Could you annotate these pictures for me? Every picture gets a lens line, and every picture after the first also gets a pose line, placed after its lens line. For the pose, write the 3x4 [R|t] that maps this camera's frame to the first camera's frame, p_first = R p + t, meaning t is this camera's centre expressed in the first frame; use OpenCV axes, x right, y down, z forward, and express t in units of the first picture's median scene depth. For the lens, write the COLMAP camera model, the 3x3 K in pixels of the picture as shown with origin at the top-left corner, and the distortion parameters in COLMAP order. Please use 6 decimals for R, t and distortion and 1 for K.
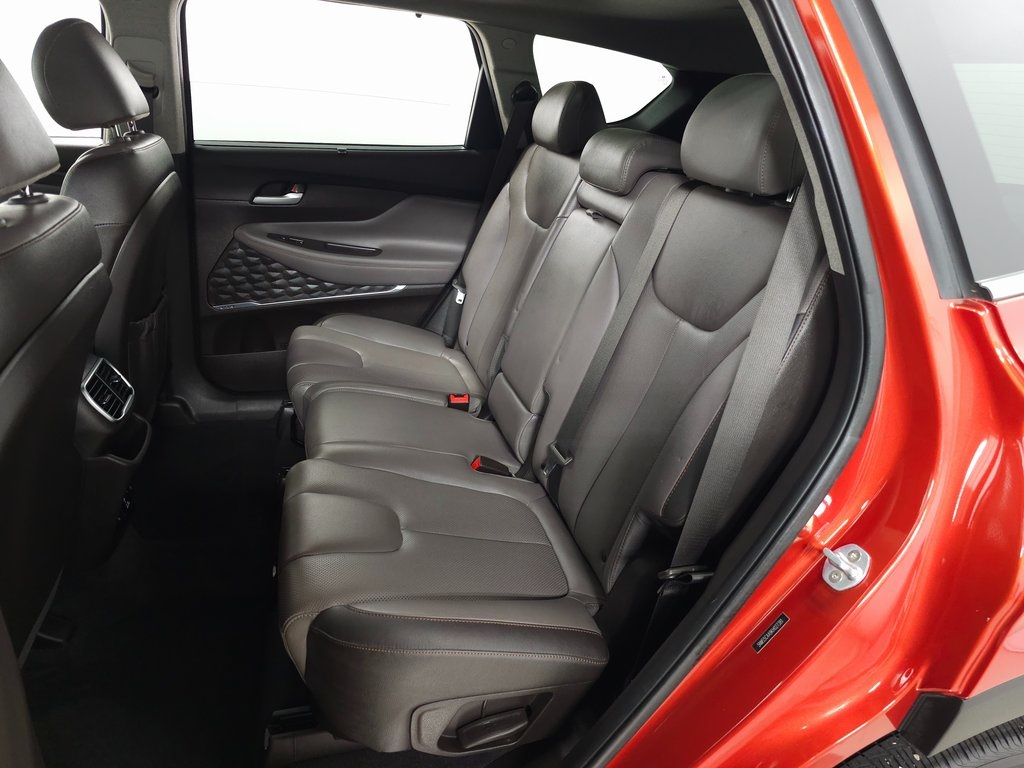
lens RADIAL K [[695.1, 0, 514.3], [0, 695.1, 386.3], [0, 0, 1]] dist [0.031526, -0.047269]
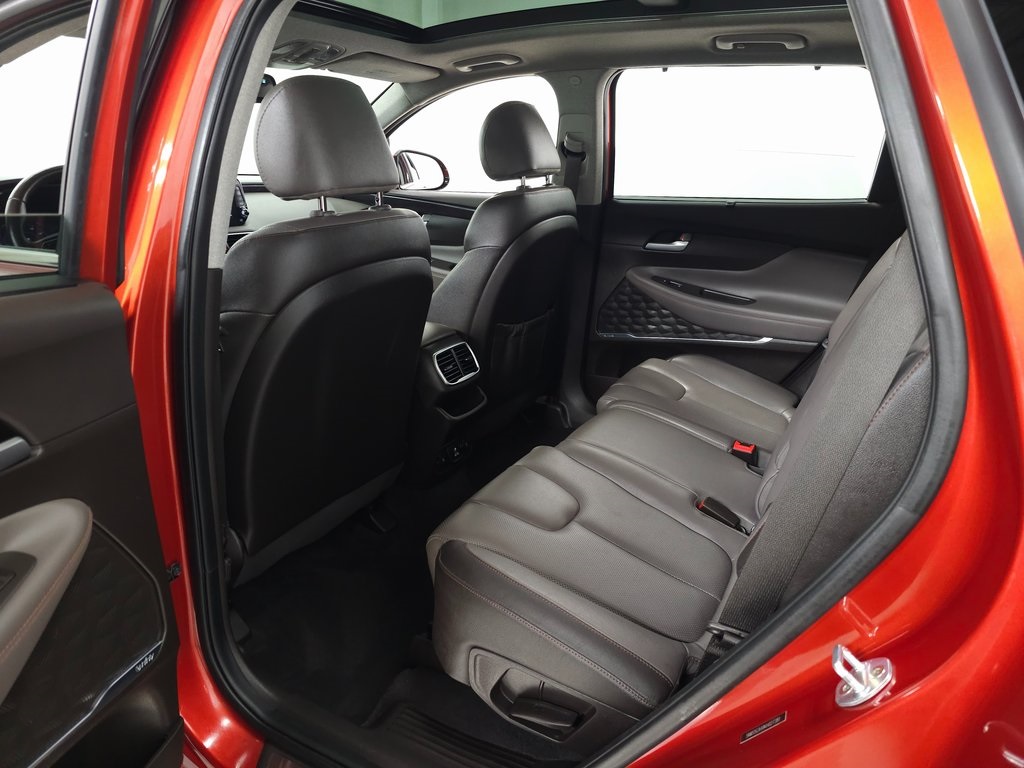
lens RADIAL K [[695.1, 0, 513.6], [0, 695.1, 387.2], [0, 0, 1]] dist [0.031526, -0.047269]
pose [[0.700290, 0.171496, -0.692953, 0.295020], [-0.250195, 0.968105, -0.013252, 0.025401], [0.668578, 0.182653, 0.720861, 0.073984]]
